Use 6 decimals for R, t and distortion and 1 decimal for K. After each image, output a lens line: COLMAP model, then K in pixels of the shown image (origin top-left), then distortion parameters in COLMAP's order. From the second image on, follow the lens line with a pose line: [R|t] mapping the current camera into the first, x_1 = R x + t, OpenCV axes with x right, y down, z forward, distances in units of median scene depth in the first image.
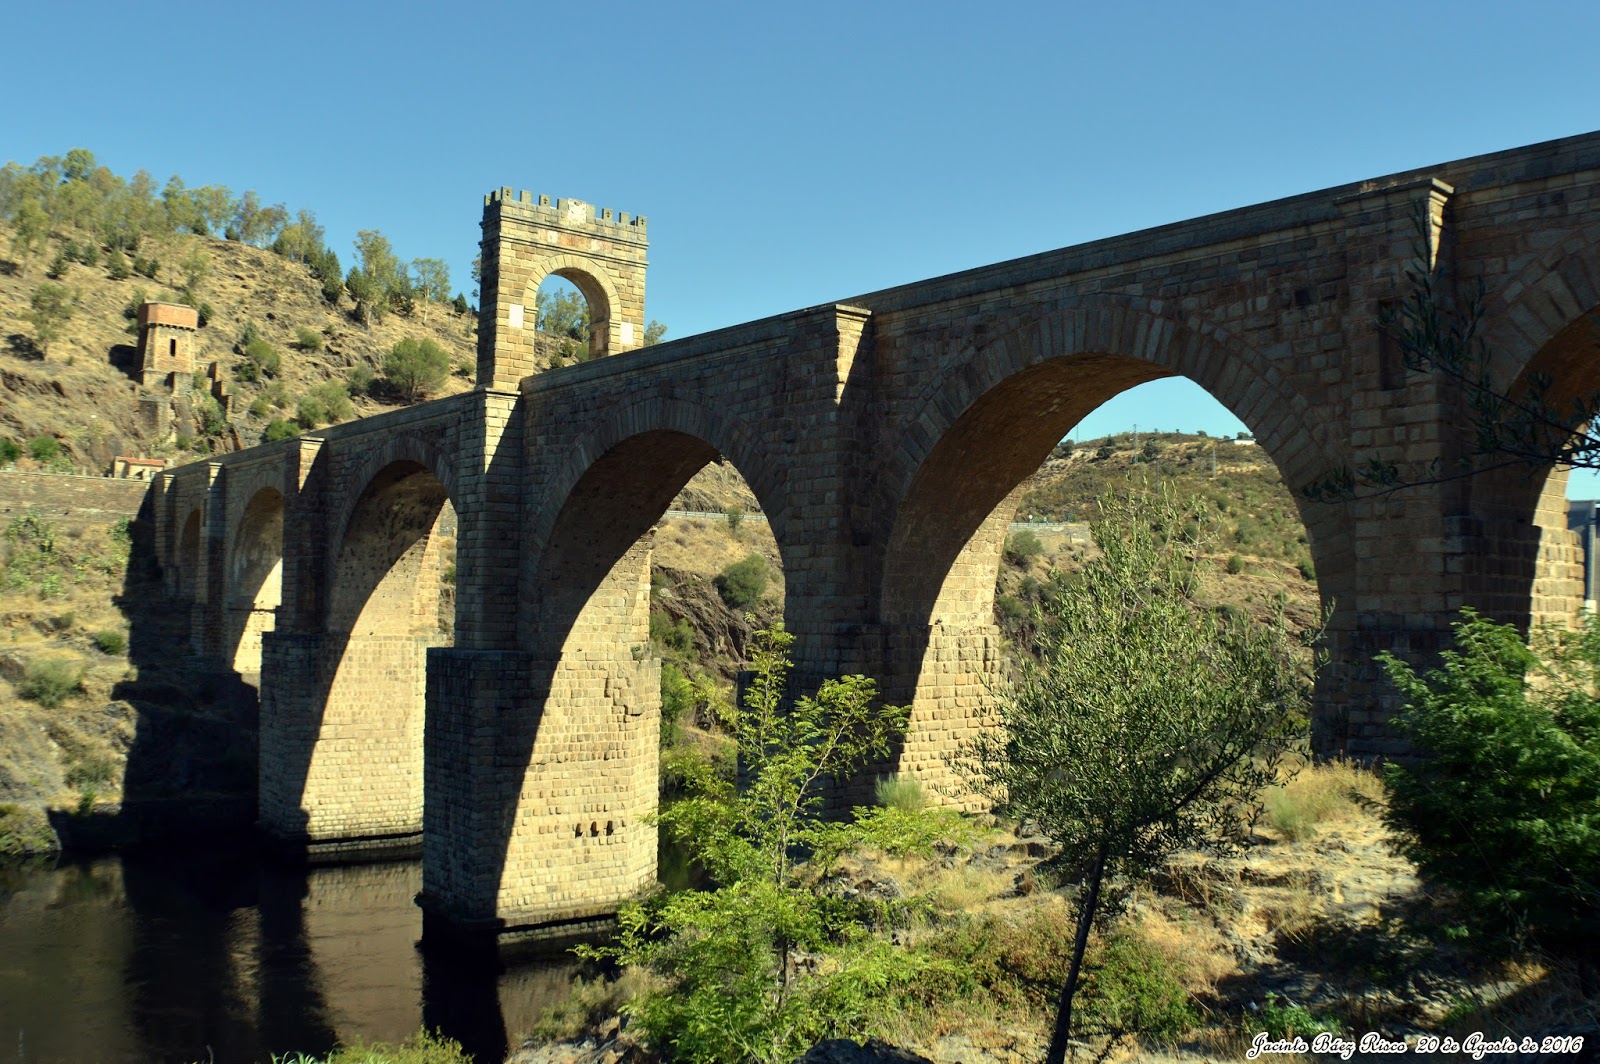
lens RADIAL K [[1320.5, 0, 800.0], [0, 1320.5, 532.0], [0, 0, 1]] dist [-0.143119, 0.016749]
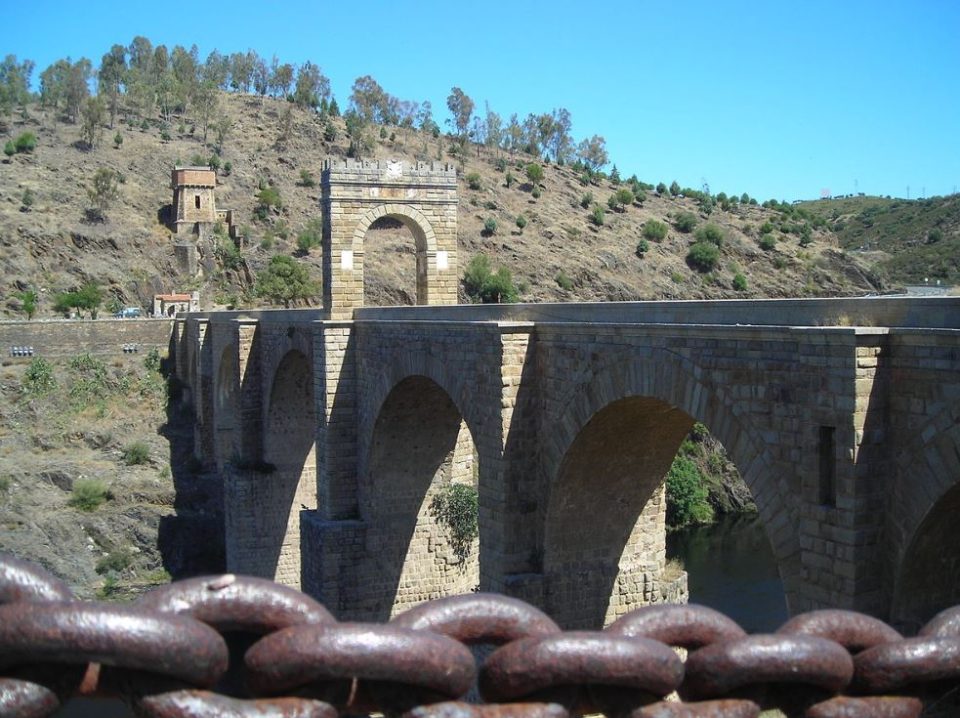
lens RADIAL K [[1088.3, 0, 480.0], [0, 1088.3, 359.0], [0, 0, 1]] dist [-0.156466, -0.004591]
pose [[0.962098, -0.015828, -0.272244, 0.187955], [0.040724, 0.995459, 0.086043, -0.148533], [0.269645, -0.093869, 0.958374, 0.007713]]
